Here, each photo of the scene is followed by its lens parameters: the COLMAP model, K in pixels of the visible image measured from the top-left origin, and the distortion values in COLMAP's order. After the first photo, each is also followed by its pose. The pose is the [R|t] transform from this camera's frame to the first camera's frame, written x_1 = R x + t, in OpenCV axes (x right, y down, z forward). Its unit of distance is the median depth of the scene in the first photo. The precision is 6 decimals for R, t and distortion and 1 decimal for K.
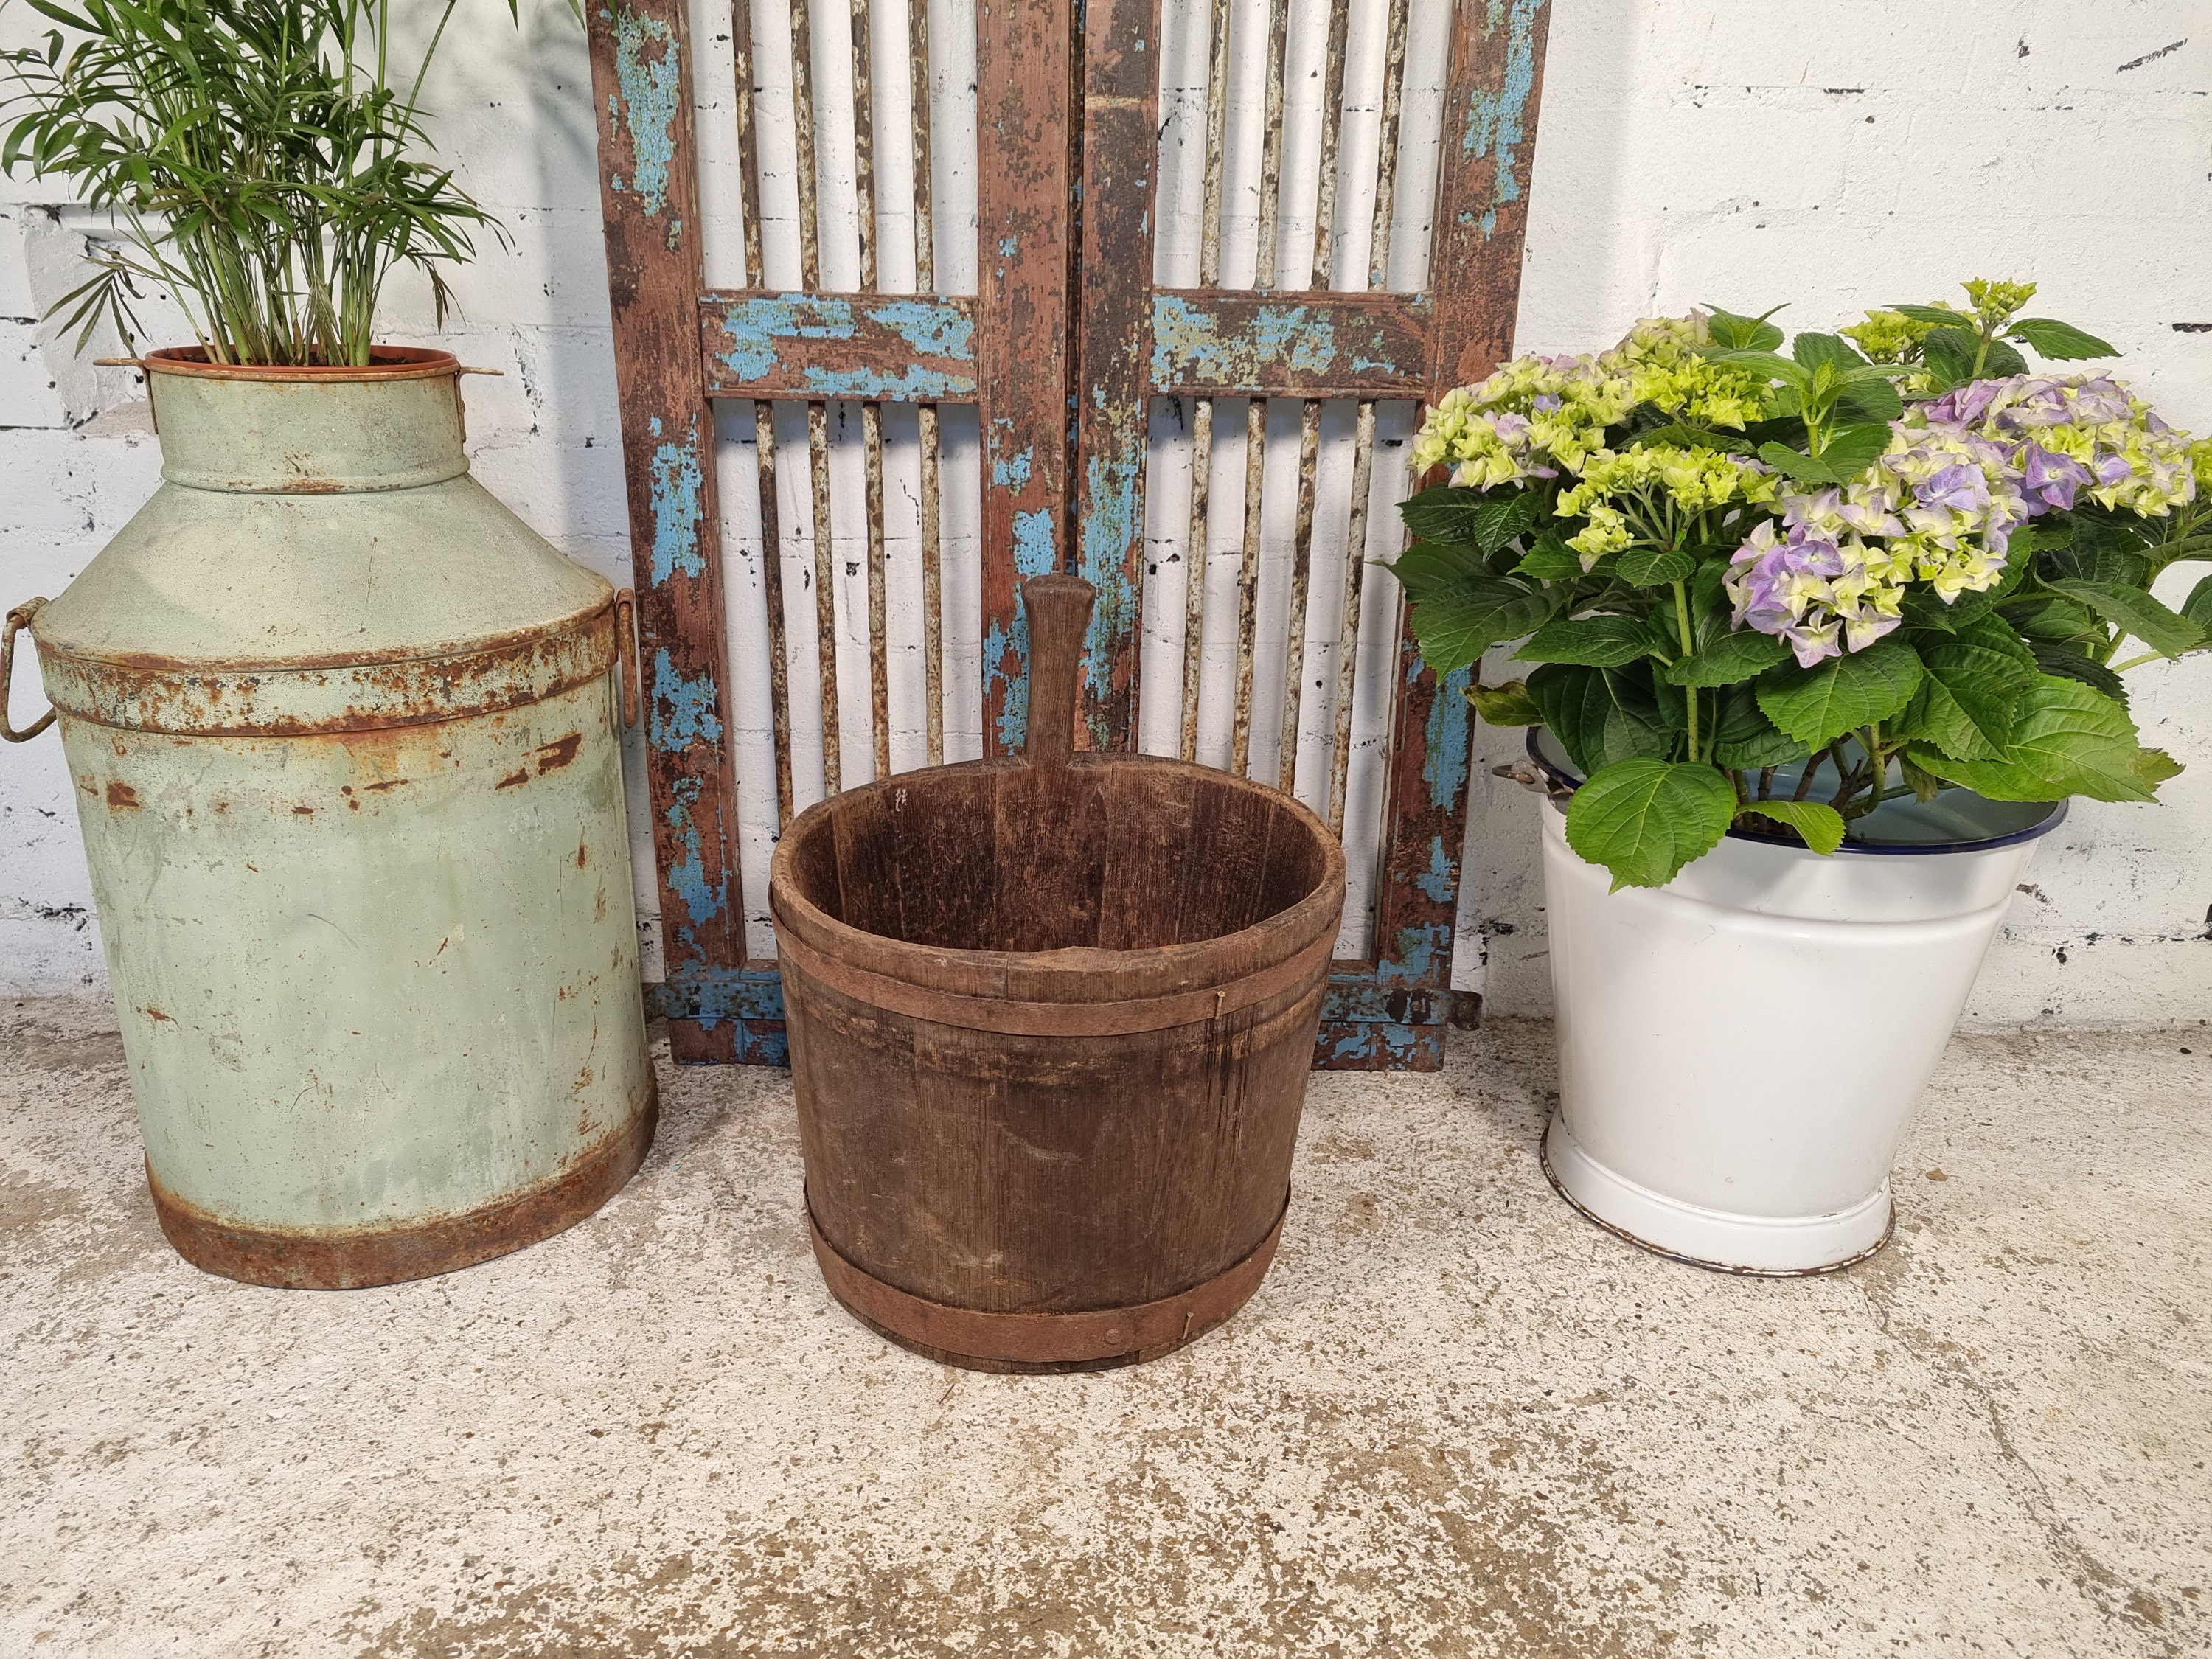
lens RADIAL K [[1676.0, 0, 1108.7], [0, 1676.0, 832.7], [0, 0, 1]] dist [0.026404, -0.018712]
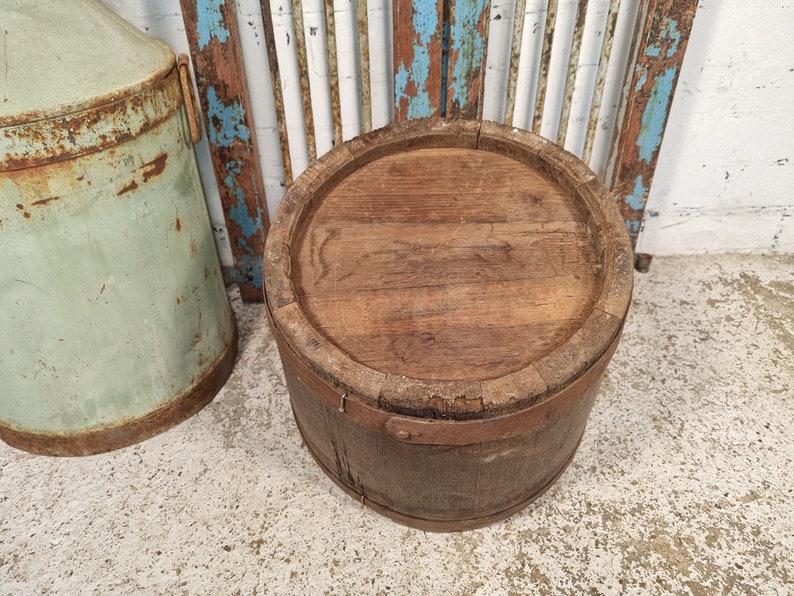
lens RADIAL K [[601.6, 0, 396.4], [0, 601.6, 297.7], [0, 0, 1]] dist [0.026404, -0.018712]
pose [[0.999219, -0.039505, 0.000202, -0.095270], [0.037818, 0.958009, 0.284233, -0.082926], [-0.011422, -0.284003, 0.958755, 0.390102]]
